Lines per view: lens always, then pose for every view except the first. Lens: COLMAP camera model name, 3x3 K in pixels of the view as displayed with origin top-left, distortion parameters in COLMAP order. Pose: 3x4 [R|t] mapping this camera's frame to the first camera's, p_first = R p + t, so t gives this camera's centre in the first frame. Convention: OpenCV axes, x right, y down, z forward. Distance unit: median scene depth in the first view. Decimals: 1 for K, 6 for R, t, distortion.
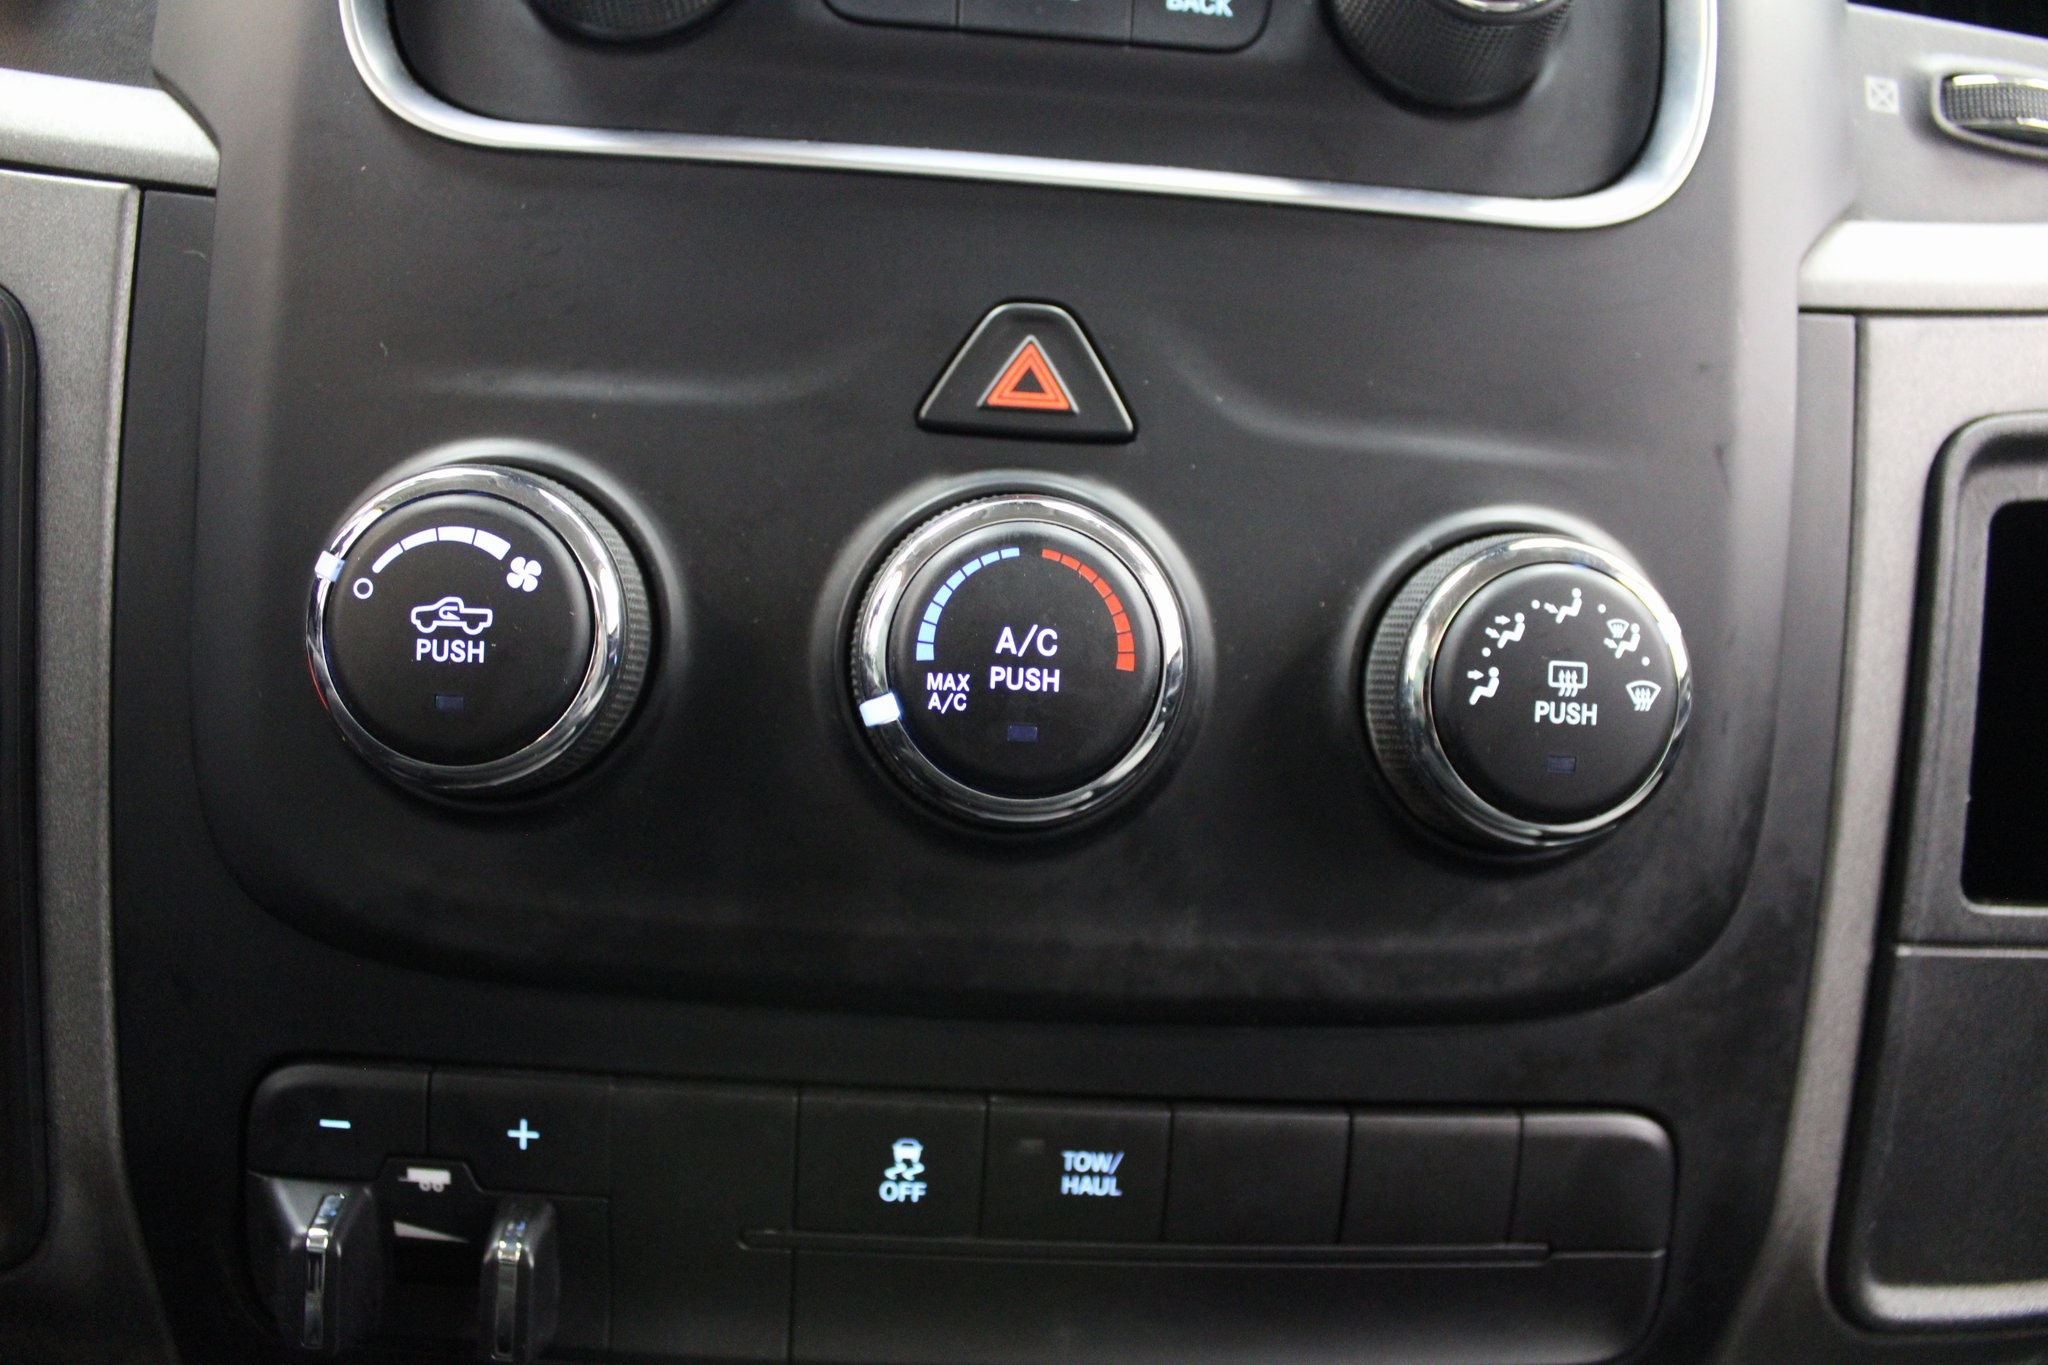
lens RADIAL K [[1598.1, 0, 1016.1], [0, 1598.1, 713.4], [0, 0, 1]] dist [-0.169056, 0.115682]
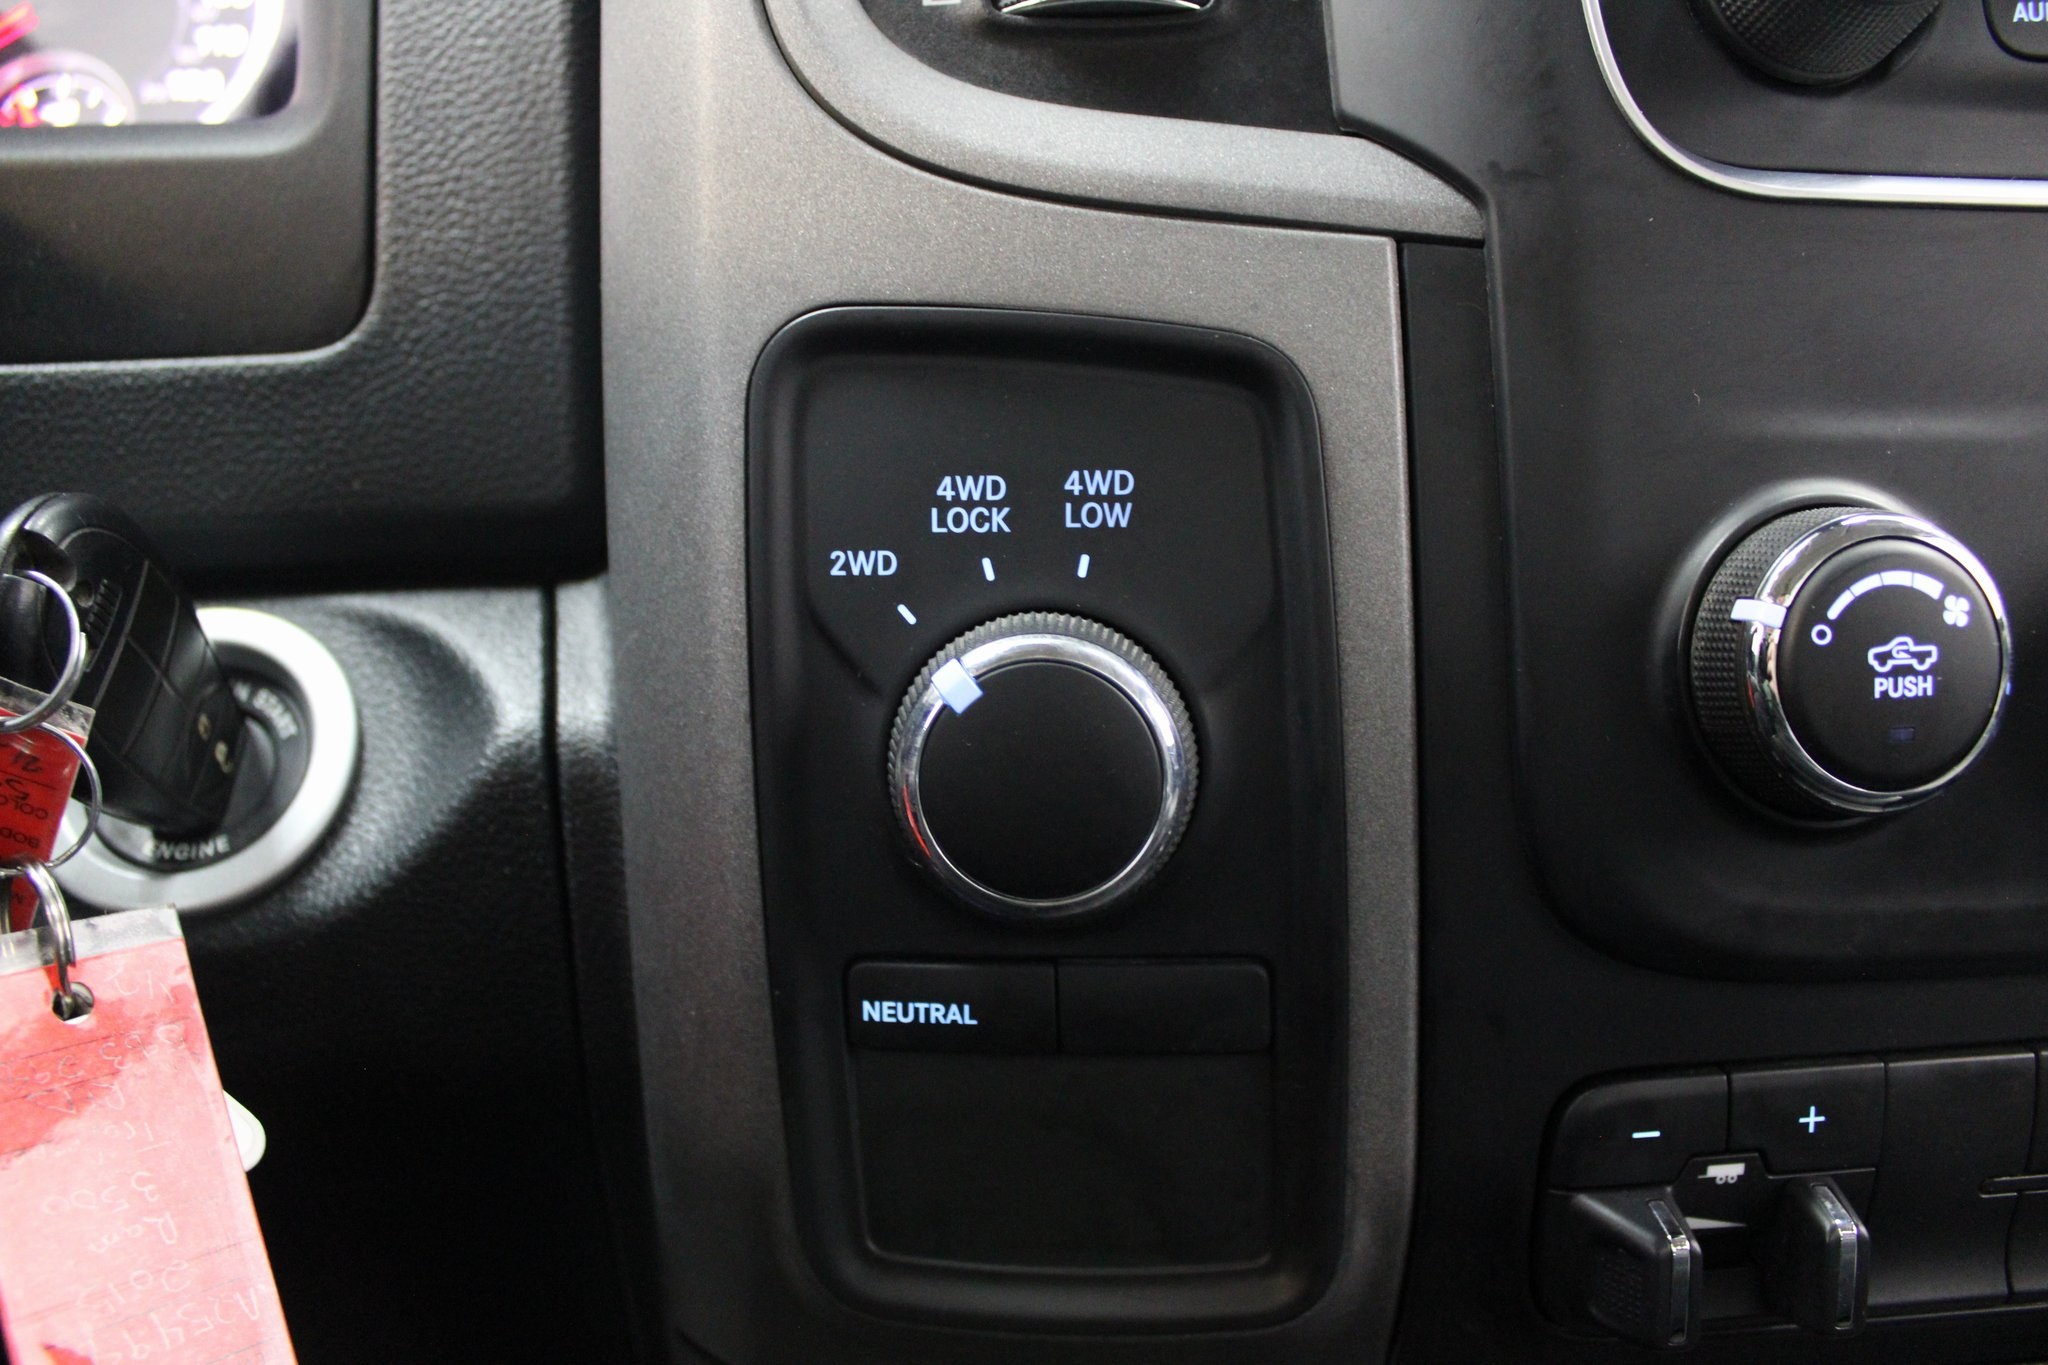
lens RADIAL K [[1598.1, 0, 1016.1], [0, 1598.1, 713.4], [0, 0, 1]] dist [-0.169056, 0.115682]
pose [[0.996371, -0.082020, 0.022762, -0.941080], [0.080846, 0.995549, 0.048442, -0.115417], [-0.026634, -0.046426, 0.998567, -0.034723]]
